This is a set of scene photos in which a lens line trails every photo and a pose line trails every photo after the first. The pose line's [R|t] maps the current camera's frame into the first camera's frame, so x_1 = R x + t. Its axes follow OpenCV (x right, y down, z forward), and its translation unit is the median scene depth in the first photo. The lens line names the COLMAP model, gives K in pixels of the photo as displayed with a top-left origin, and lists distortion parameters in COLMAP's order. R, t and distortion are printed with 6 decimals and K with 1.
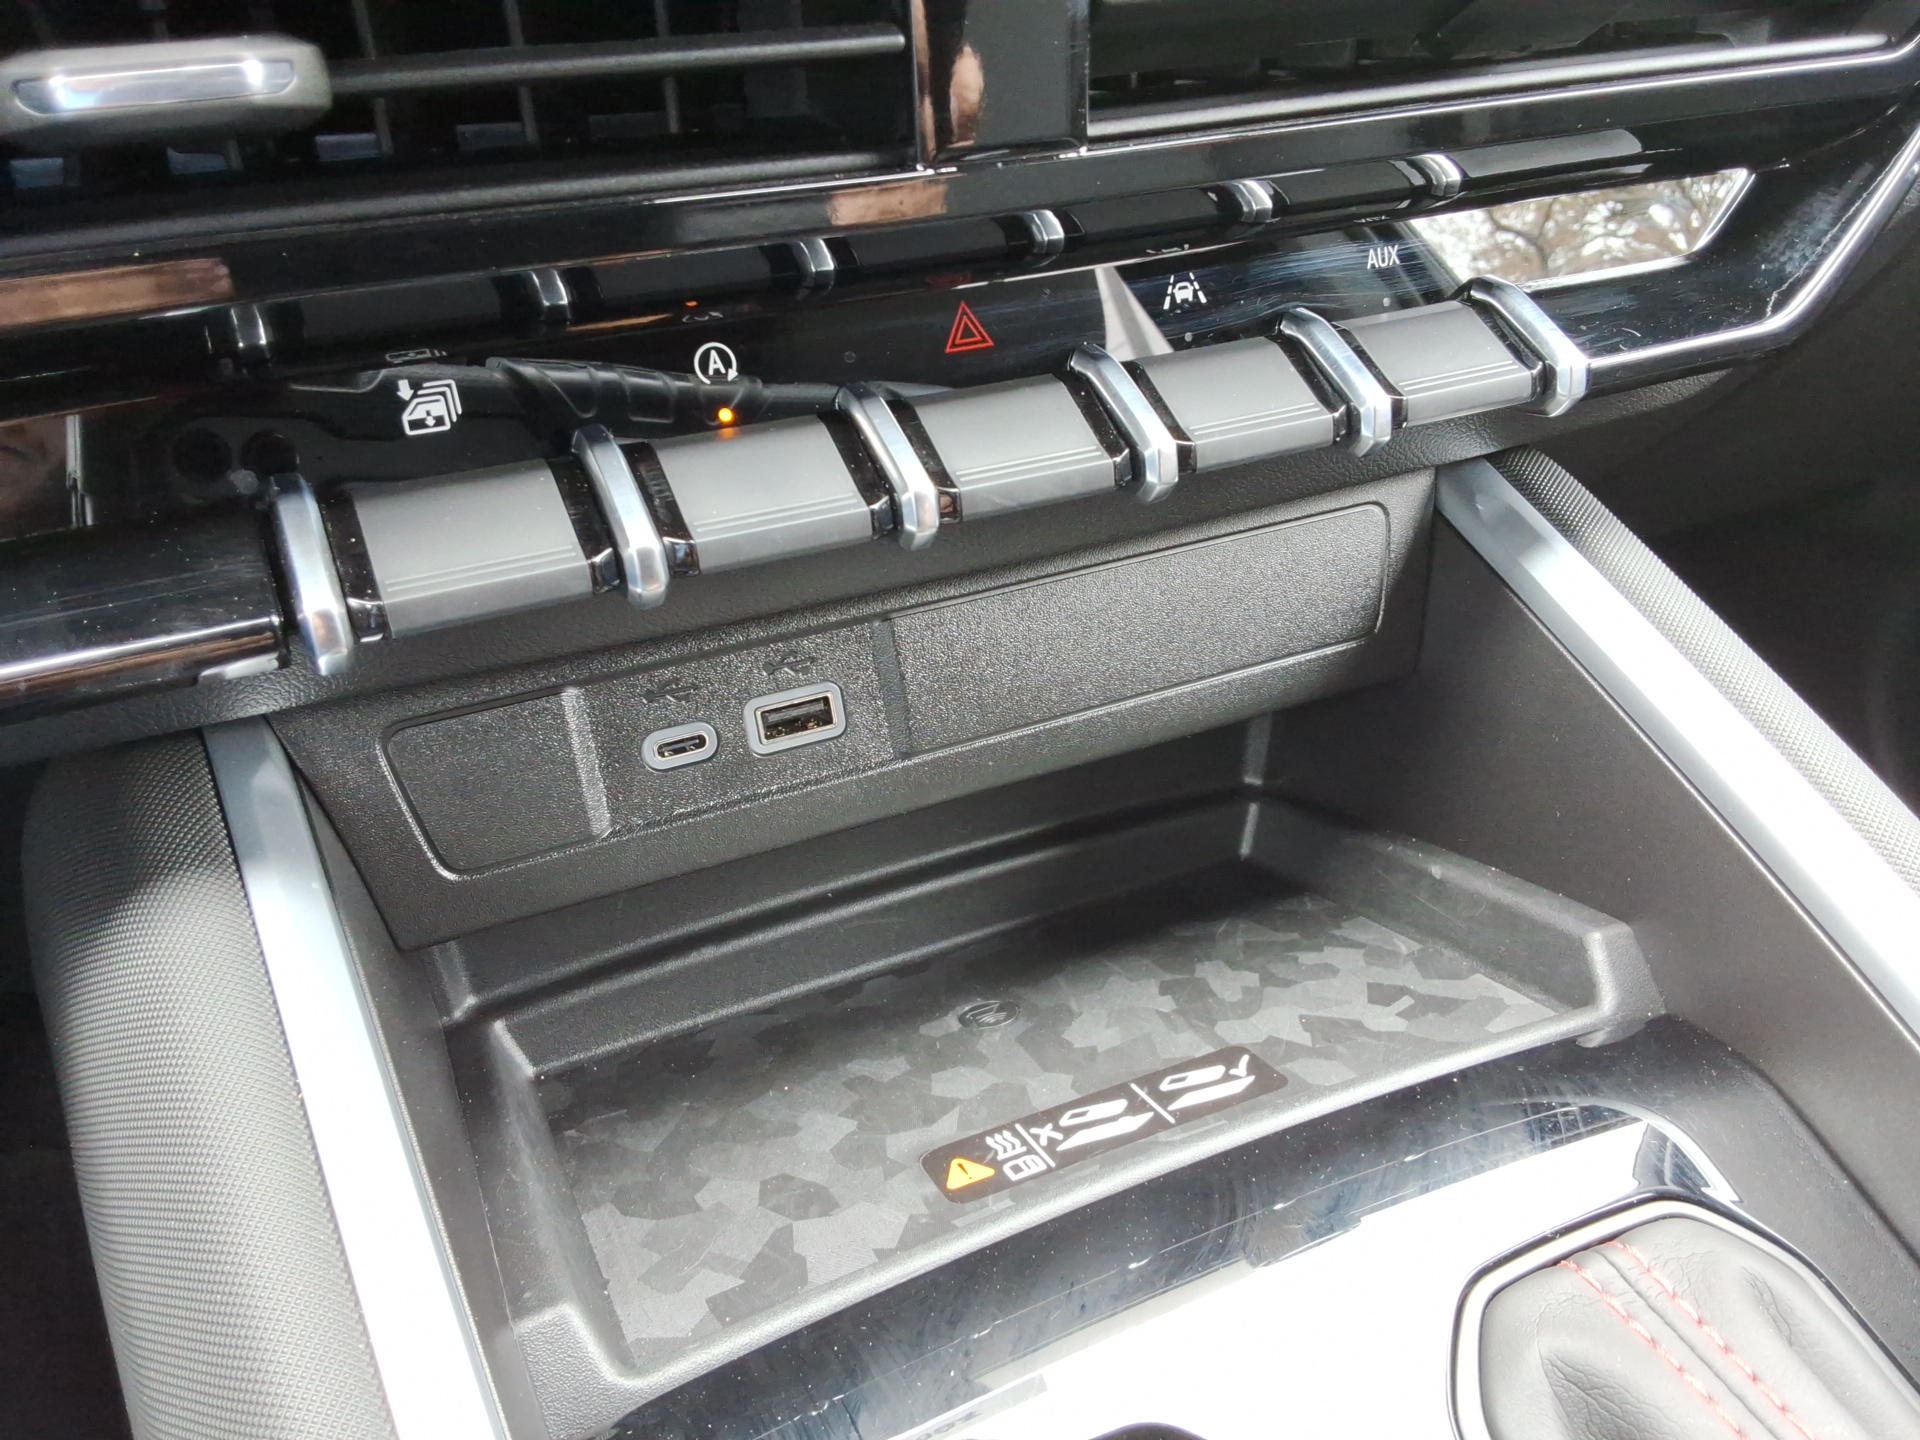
lens RADIAL K [[1547.3, 0, 974.7], [0, 1547.3, 729.2], [0, 0, 1]] dist [0.091854, -0.138415]
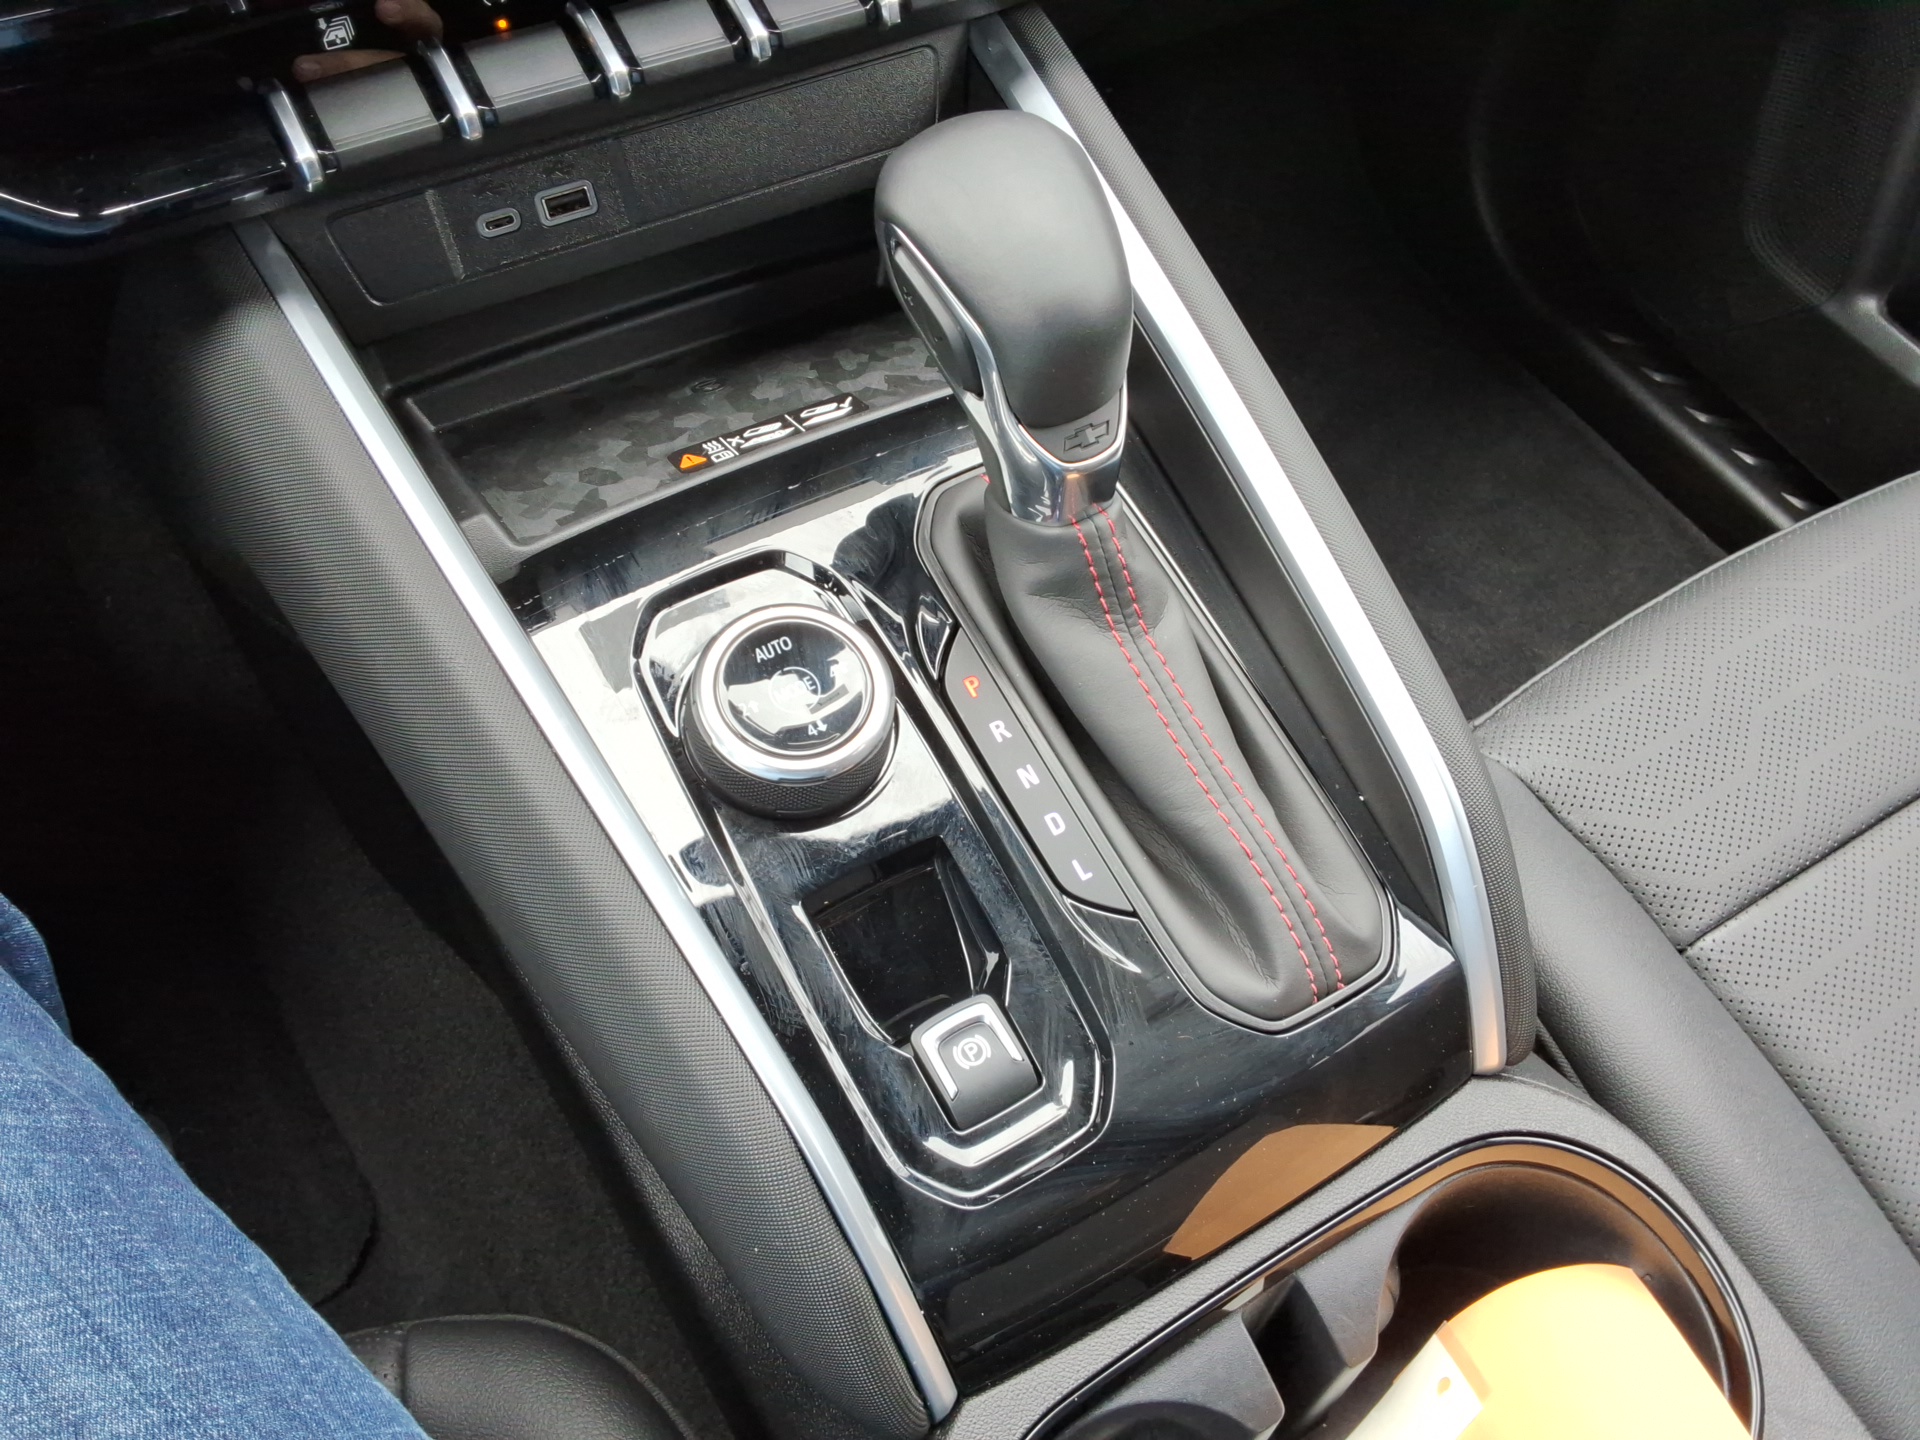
lens RADIAL K [[1547.3, 0, 1003.9], [0, 1547.3, 716.5], [0, 0, 1]] dist [0.091854, -0.138415]
pose [[0.991798, -0.066391, 0.109218, 0.134953], [0.027009, 0.944078, 0.328616, -0.027433], [-0.124927, -0.322970, 0.938128, -0.850771]]
